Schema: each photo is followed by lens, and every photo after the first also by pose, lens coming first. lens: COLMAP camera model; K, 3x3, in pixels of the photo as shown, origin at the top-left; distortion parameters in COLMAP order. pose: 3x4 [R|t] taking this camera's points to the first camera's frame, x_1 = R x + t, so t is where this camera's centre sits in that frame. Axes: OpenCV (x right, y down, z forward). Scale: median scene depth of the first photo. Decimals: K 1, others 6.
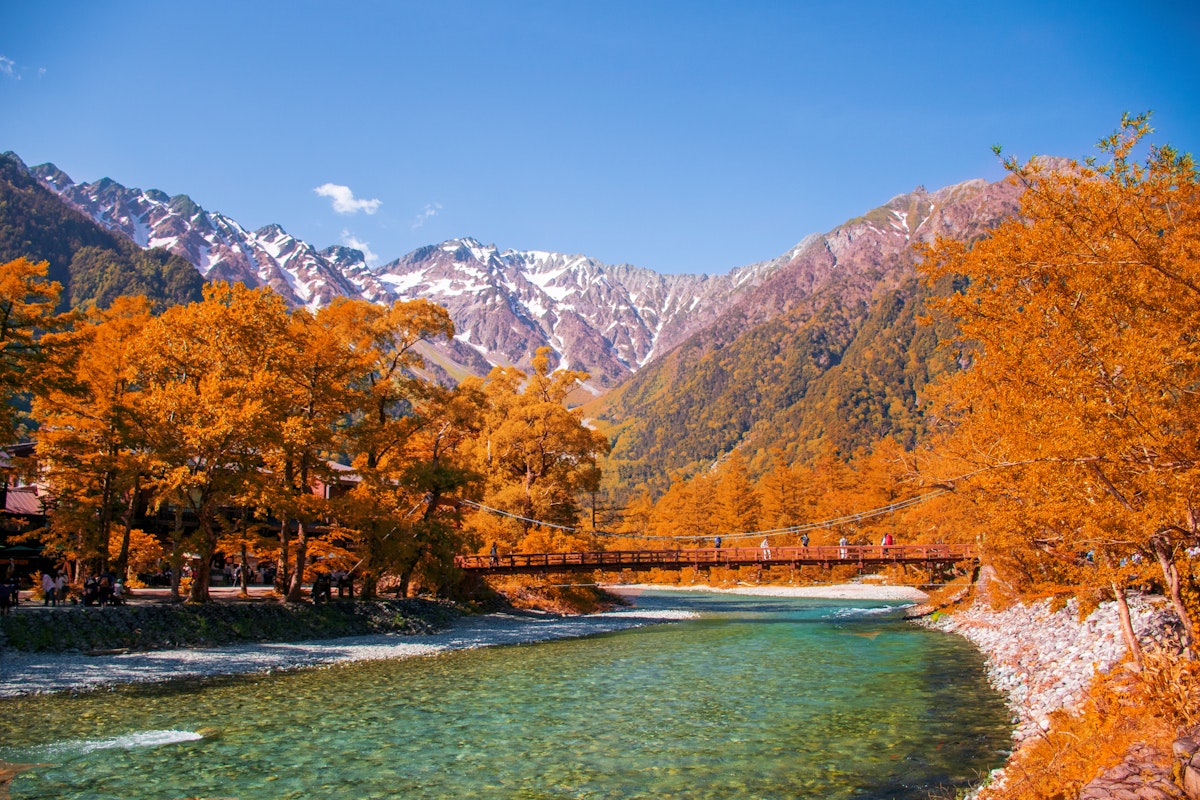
lens RADIAL K [[1036.6, 0, 600.0], [0, 1036.6, 400.0], [0, 0, 1]] dist [-0.094445, 0.005713]
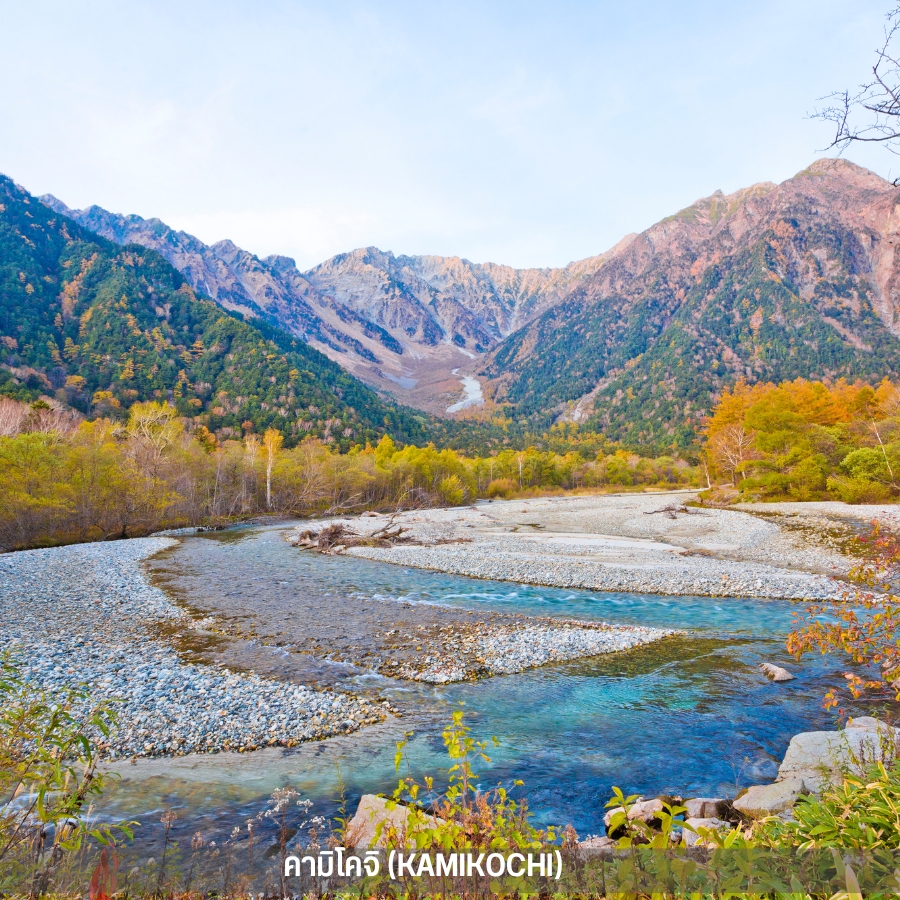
lens RADIAL K [[702.4, 0, 450.0], [0, 702.4, 450.0], [0, 0, 1]] dist [-0.033887, -0.002837]
pose [[0.999492, -0.029268, -0.012591, -0.033124], [0.030484, 0.993383, 0.110725, 0.013924], [0.009267, -0.111053, 0.993771, 0.095664]]
